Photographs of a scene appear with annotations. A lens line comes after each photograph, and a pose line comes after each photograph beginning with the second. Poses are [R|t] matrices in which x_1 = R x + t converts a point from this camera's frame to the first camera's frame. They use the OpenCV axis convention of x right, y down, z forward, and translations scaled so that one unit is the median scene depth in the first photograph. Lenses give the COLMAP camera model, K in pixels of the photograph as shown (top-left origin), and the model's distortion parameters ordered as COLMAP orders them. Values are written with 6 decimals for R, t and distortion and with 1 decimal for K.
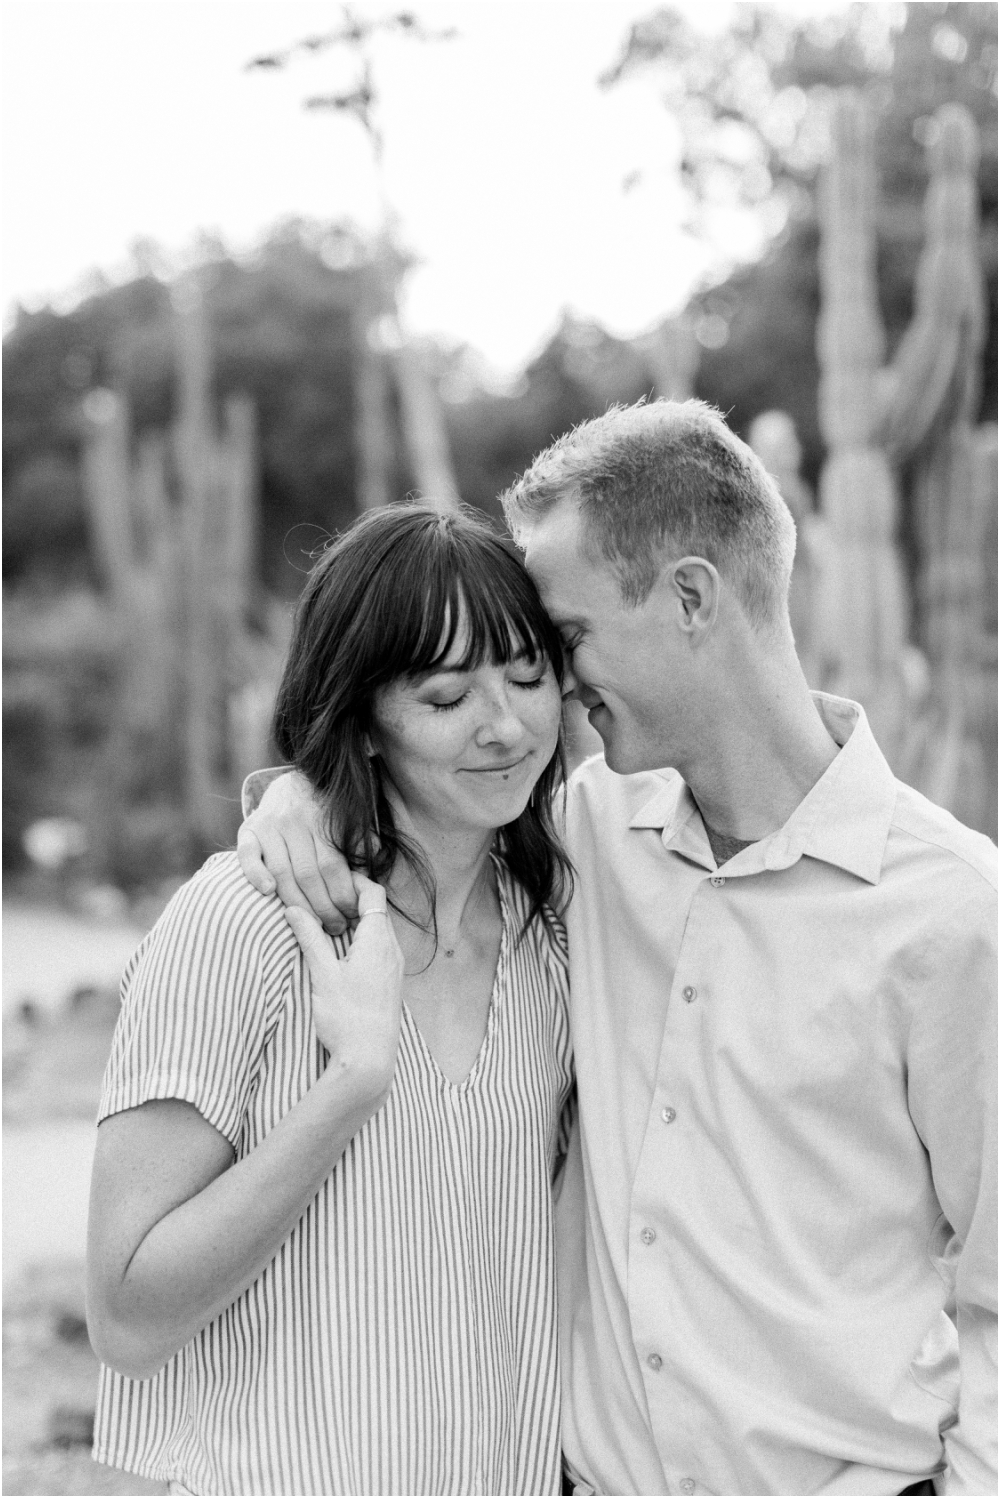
lens RADIAL K [[2260.0, 0, 500.0], [0, 2260.0, 749.0], [0, 0, 1]] dist [-0.265237, -0.005108]
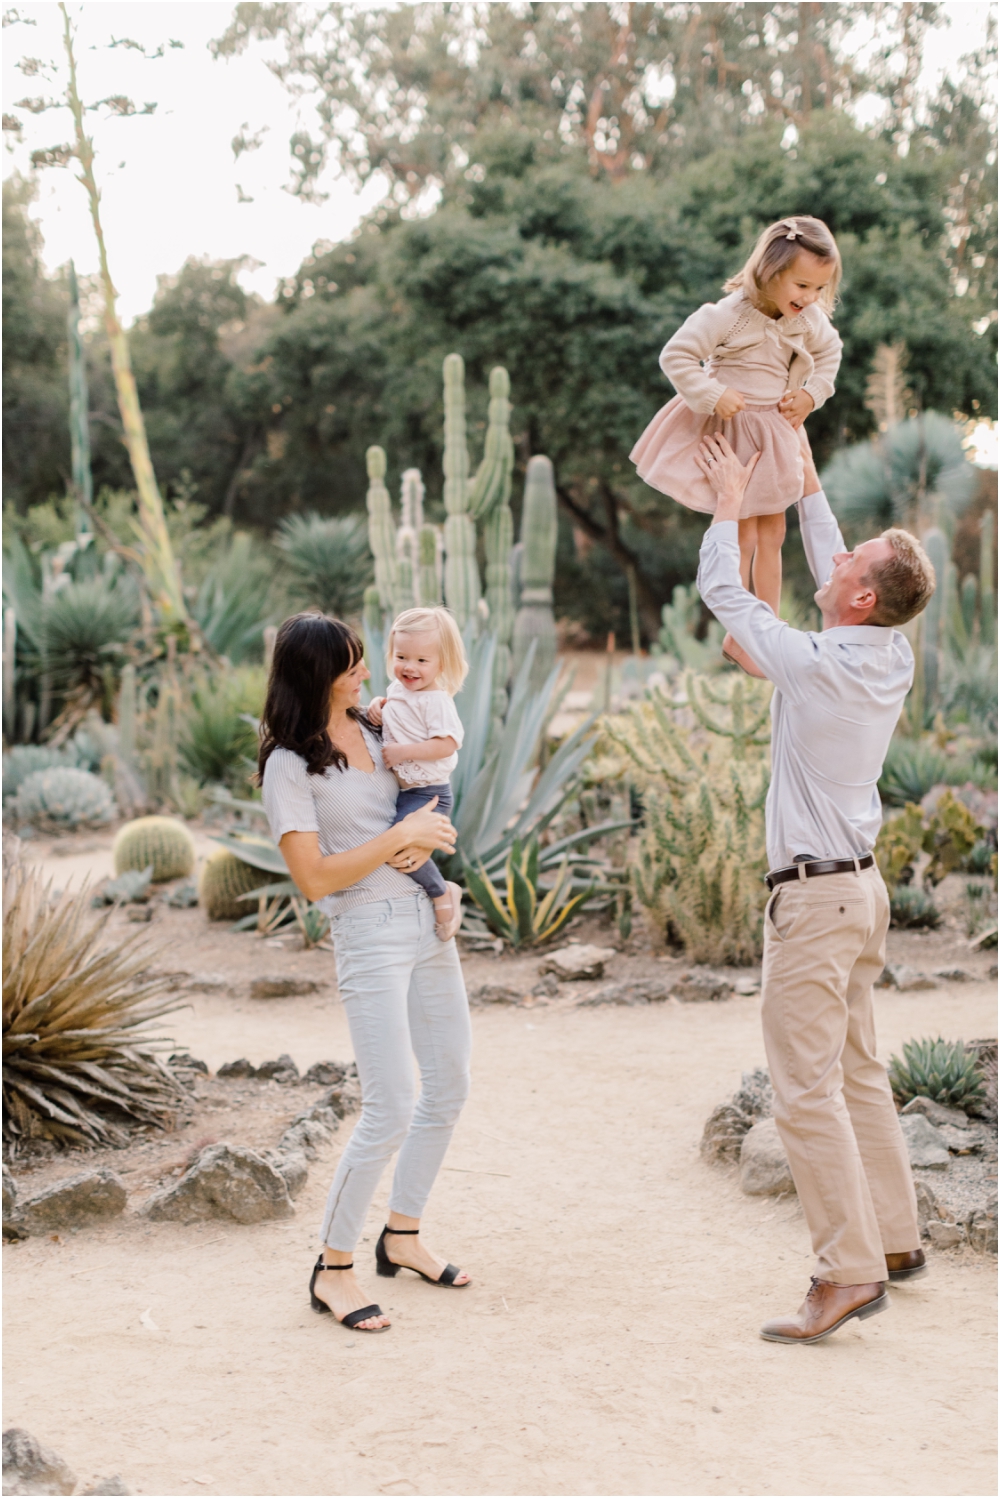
lens RADIAL K [[2062.1, 0, 500.0], [0, 2062.1, 749.0], [0, 0, 1]] dist [0.274499, -0.543557]
pose [[0.982875, -0.011764, 0.183898, -0.611365], [0.003599, 0.998995, 0.044667, 0.049707], [-0.184239, -0.043240, 0.981930, -3.530701]]
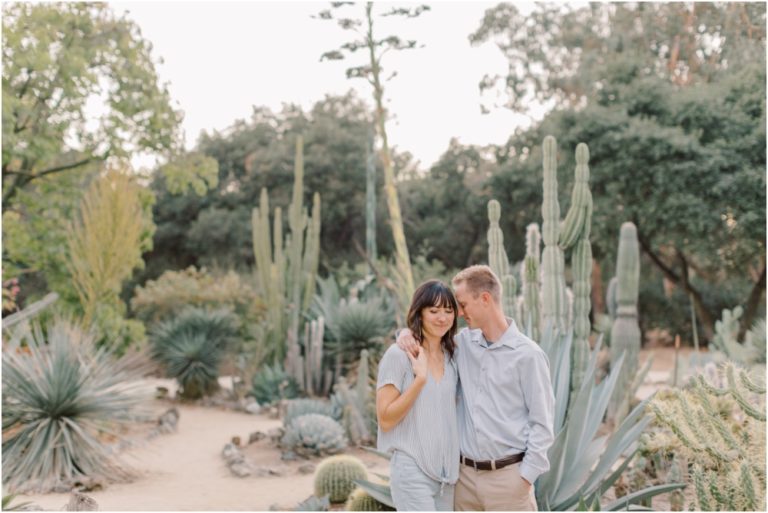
lens RADIAL K [[1057.2, 0, 384.0], [0, 1057.2, 256.5], [0, 0, 1]] dist [0.274499, -0.543557]
pose [[0.999257, 0.011499, -0.036774, -0.071710], [-0.014531, 0.996421, -0.083273, 0.051451], [0.035685, 0.083745, 0.995848, -1.692292]]
